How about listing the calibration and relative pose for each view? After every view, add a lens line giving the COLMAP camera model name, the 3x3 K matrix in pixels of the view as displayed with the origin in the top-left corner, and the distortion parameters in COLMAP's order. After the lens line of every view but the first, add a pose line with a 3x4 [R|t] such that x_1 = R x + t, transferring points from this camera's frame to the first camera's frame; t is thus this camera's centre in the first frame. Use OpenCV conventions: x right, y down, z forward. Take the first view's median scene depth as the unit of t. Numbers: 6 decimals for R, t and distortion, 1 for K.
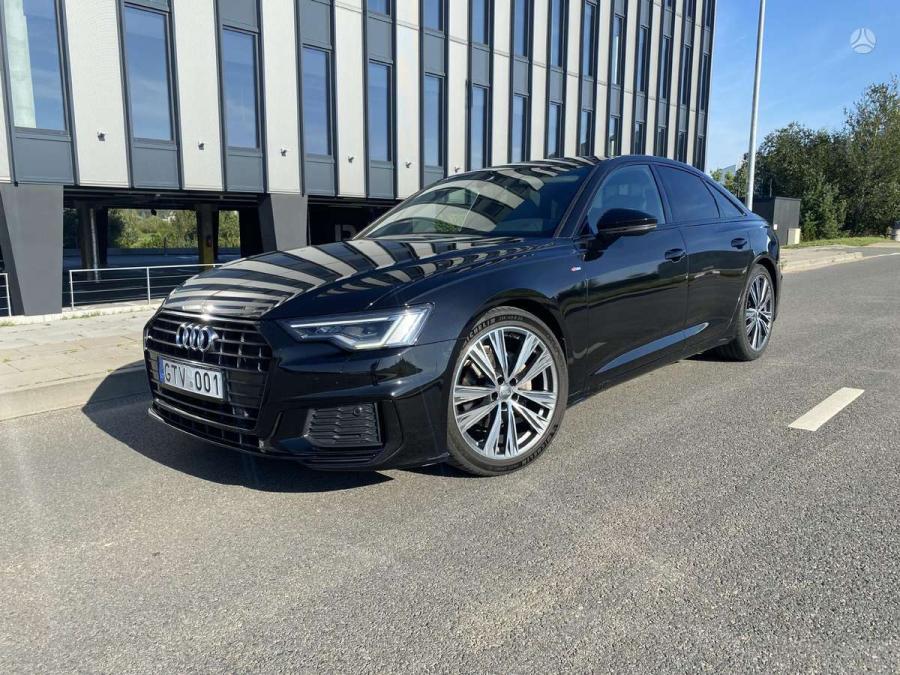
lens RADIAL K [[672.3, 0, 447.6], [0, 672.3, 325.9], [0, 0, 1]] dist [0.007064, -0.002659]
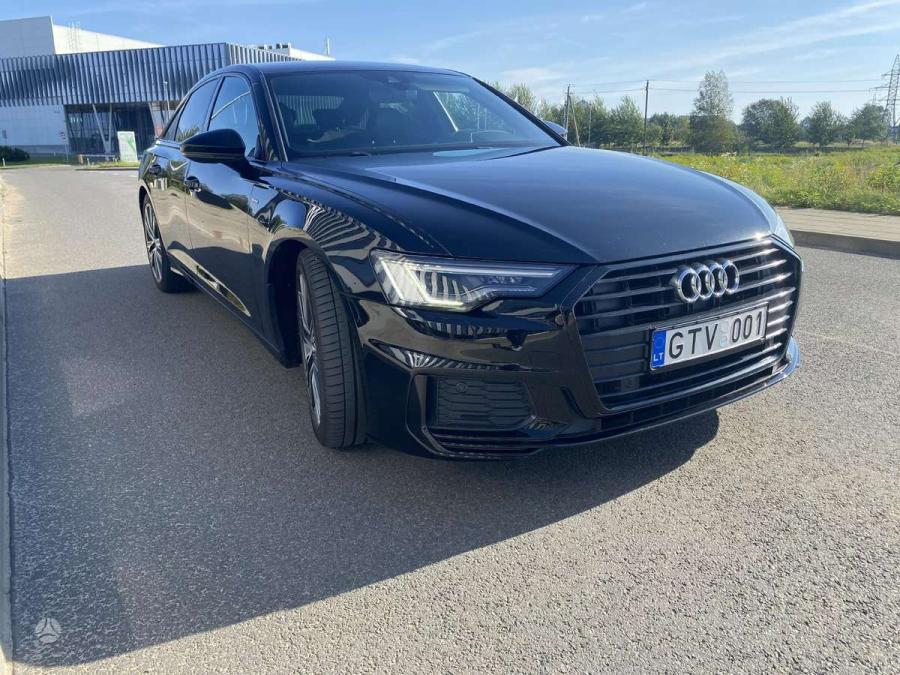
lens RADIAL K [[680.7, 0, 450.0], [0, 680.7, 337.5], [0, 0, 1]] dist [0.002490, 0.000607]
pose [[0.278558, -0.258720, 0.924916, -1.129020], [0.151250, 0.962834, 0.223774, -0.129779], [-0.948435, 0.077560, 0.307336, 1.015069]]
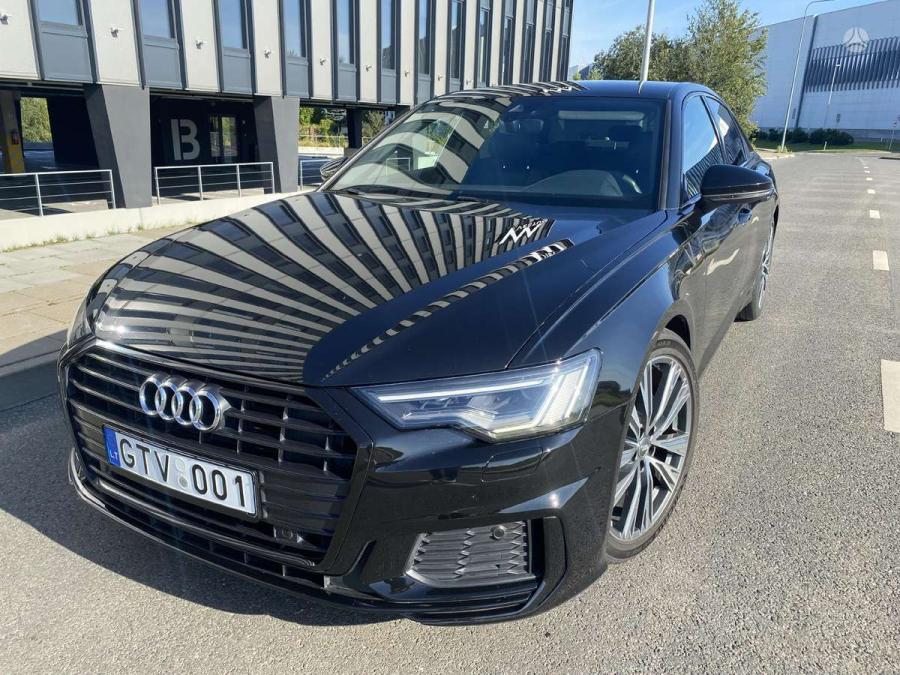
lens RADIAL K [[680.7, 0, 450.0], [0, 680.7, 337.5], [0, 0, 1]] dist [0.002490, 0.000607]
pose [[0.975366, -0.040568, 0.216828, -0.264436], [0.005985, 0.987449, 0.157827, -0.129850], [-0.220509, -0.152641, 0.963367, 0.366458]]
